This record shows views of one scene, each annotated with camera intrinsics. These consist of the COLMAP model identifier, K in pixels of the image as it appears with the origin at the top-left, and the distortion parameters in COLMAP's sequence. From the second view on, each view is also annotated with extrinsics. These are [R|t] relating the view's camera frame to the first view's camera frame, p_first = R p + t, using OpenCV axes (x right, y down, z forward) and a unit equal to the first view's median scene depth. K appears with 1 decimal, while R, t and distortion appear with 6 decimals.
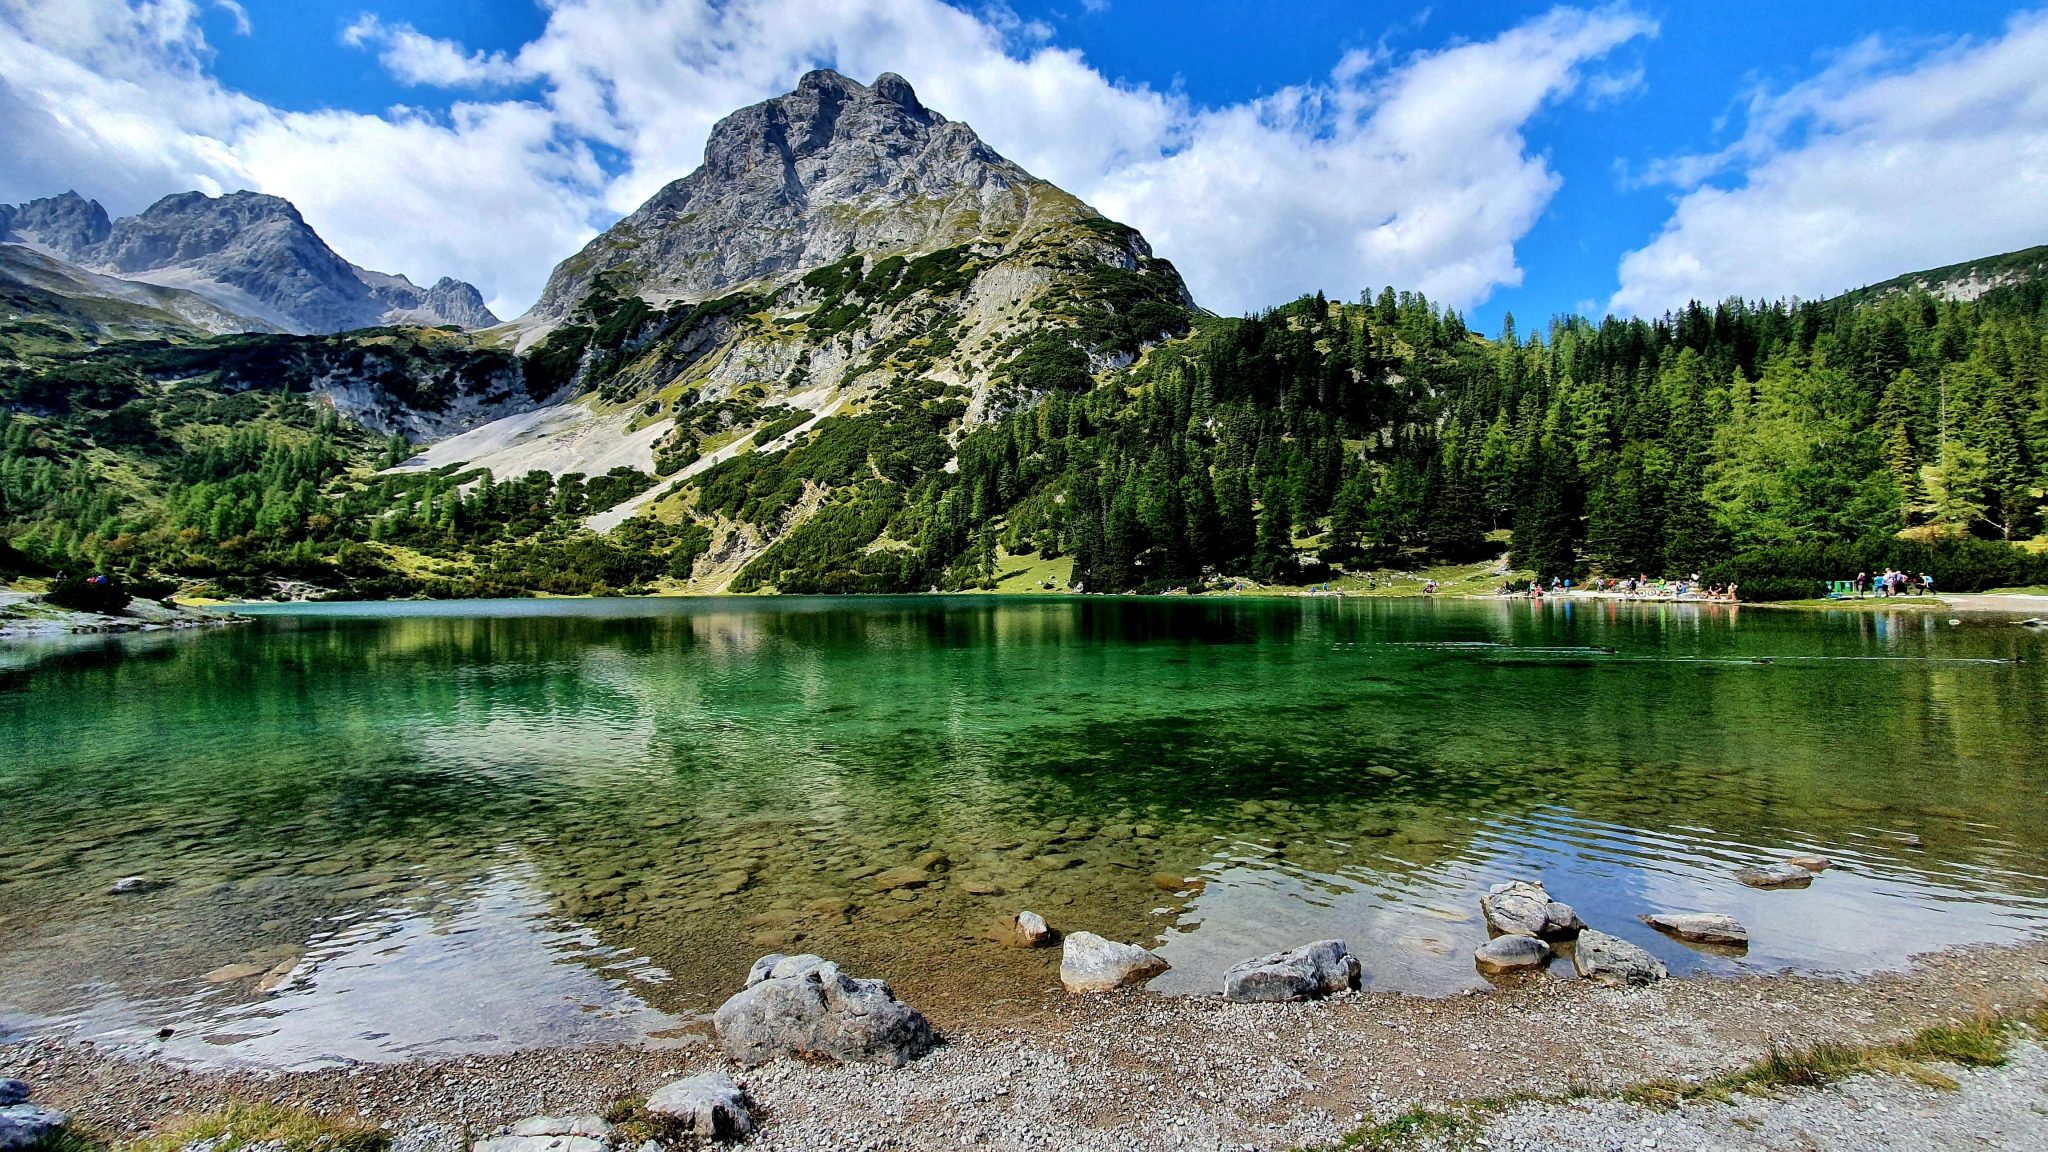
lens RADIAL K [[817.6, 0, 1024.1], [0, 817.6, 573.5], [0, 0, 1]] dist [0.013798, 0.000162]
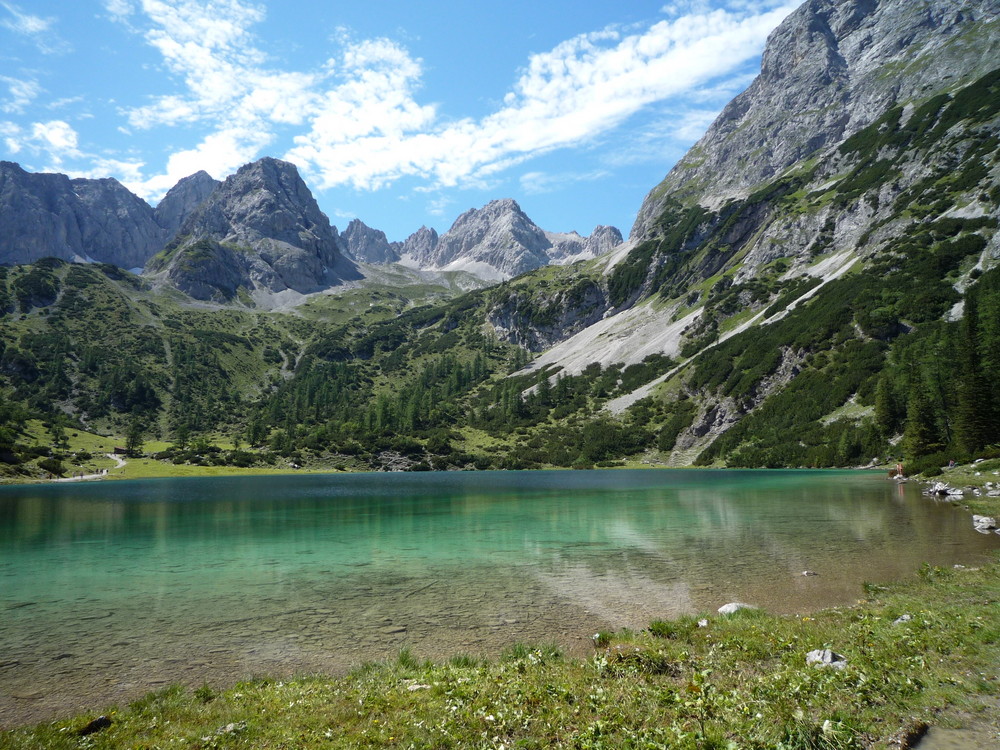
lens RADIAL K [[762.2, 0, 500.9], [0, 762.2, 379.8], [0, 0, 1]] dist [-0.018973, -0.019517]
pose [[0.692462, -0.076390, -0.717399, 0.096462], [0.013372, 0.995567, -0.093103, 0.001042], [0.721331, 0.054878, 0.690413, 0.098428]]
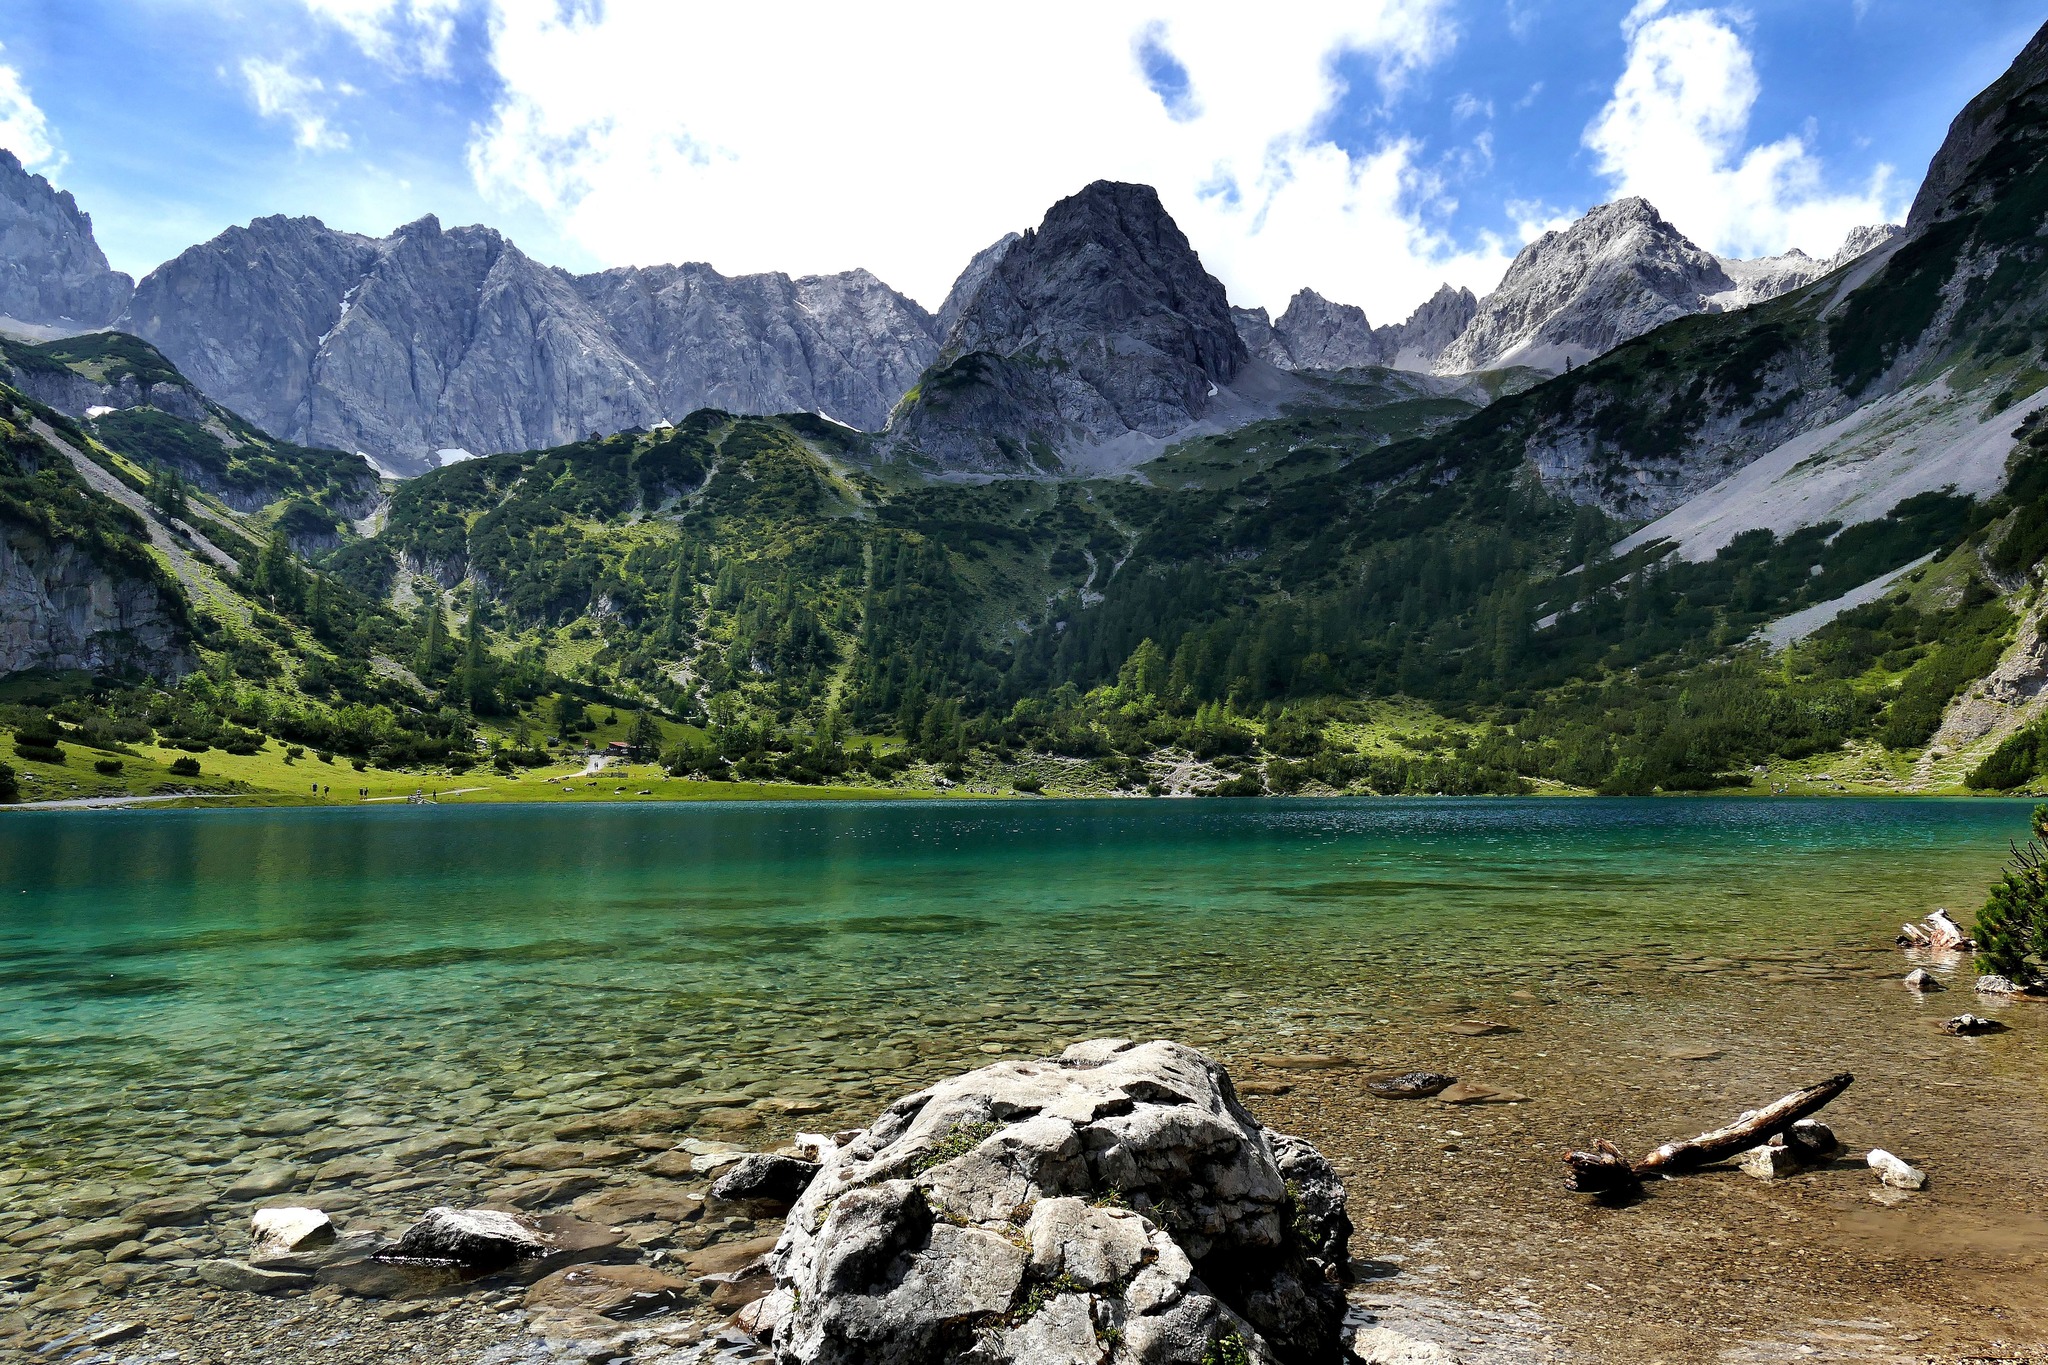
lens RADIAL K [[1452.2, 0, 1021.8], [0, 1452.2, 689.1], [0, 0, 1]] dist [-0.022992, 0.000267]
pose [[0.329936, -0.052917, -0.942519, 0.048016], [0.011971, 0.998582, -0.051875, 0.004799], [0.943928, 0.005833, 0.330101, 0.249524]]
